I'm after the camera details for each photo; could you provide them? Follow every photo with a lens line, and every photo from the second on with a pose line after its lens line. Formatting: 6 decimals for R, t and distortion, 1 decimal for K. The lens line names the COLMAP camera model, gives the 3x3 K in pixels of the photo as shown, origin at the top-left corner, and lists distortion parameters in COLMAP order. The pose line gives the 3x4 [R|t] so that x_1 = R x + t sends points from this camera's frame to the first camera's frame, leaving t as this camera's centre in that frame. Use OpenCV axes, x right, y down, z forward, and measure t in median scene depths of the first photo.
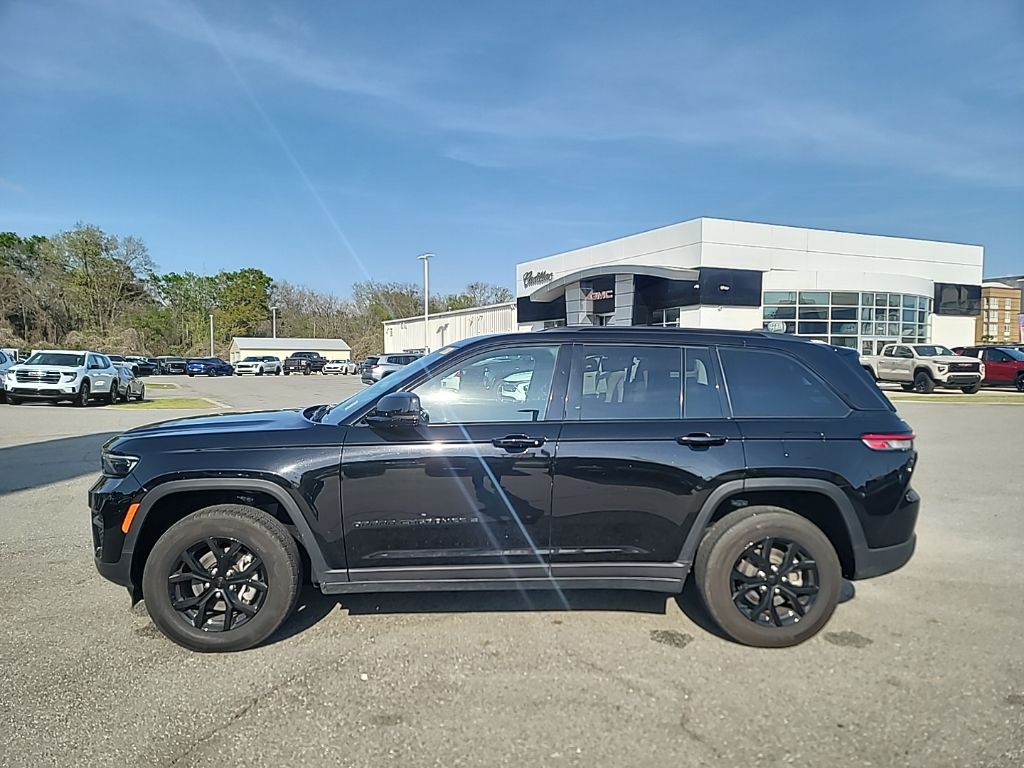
lens RADIAL K [[771.4, 0, 517.8], [0, 771.4, 388.2], [0, 0, 1]] dist [0.060532, -0.053125]
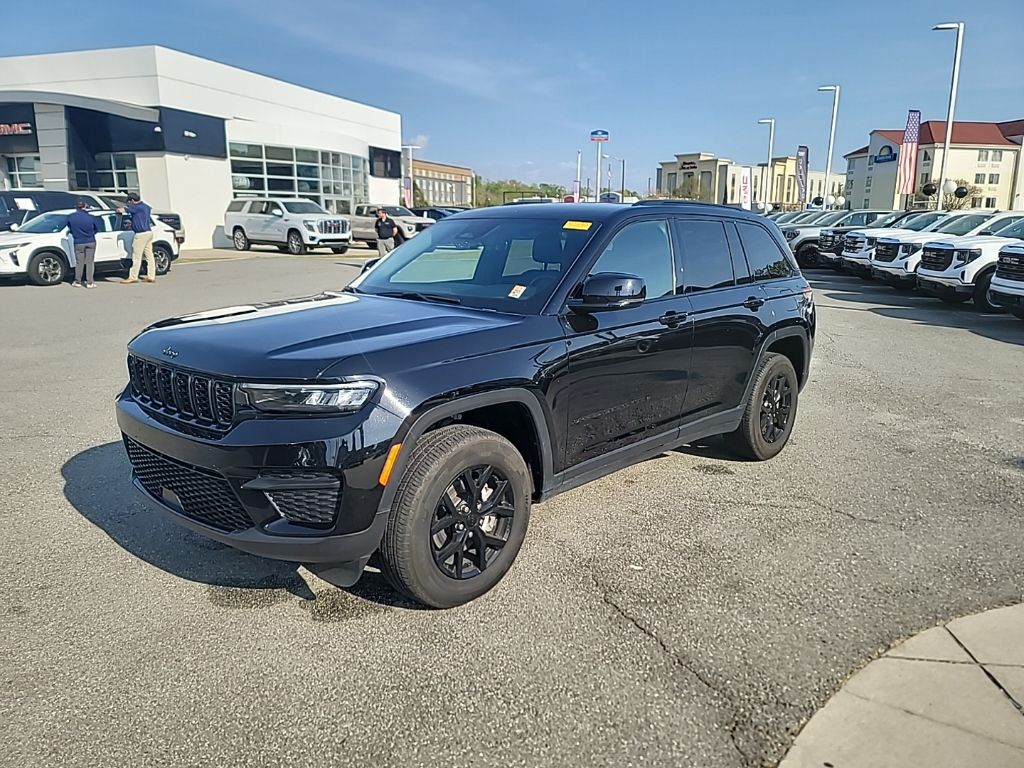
lens RADIAL K [[797.2, 0, 516.0], [0, 797.2, 383.9], [0, 0, 1]] dist [0.028281, -0.014592]
pose [[0.691329, -0.140823, 0.708684, -0.160499], [0.017522, 0.983802, 0.178400, -0.005921], [-0.722328, -0.110916, 0.682598, 0.074208]]
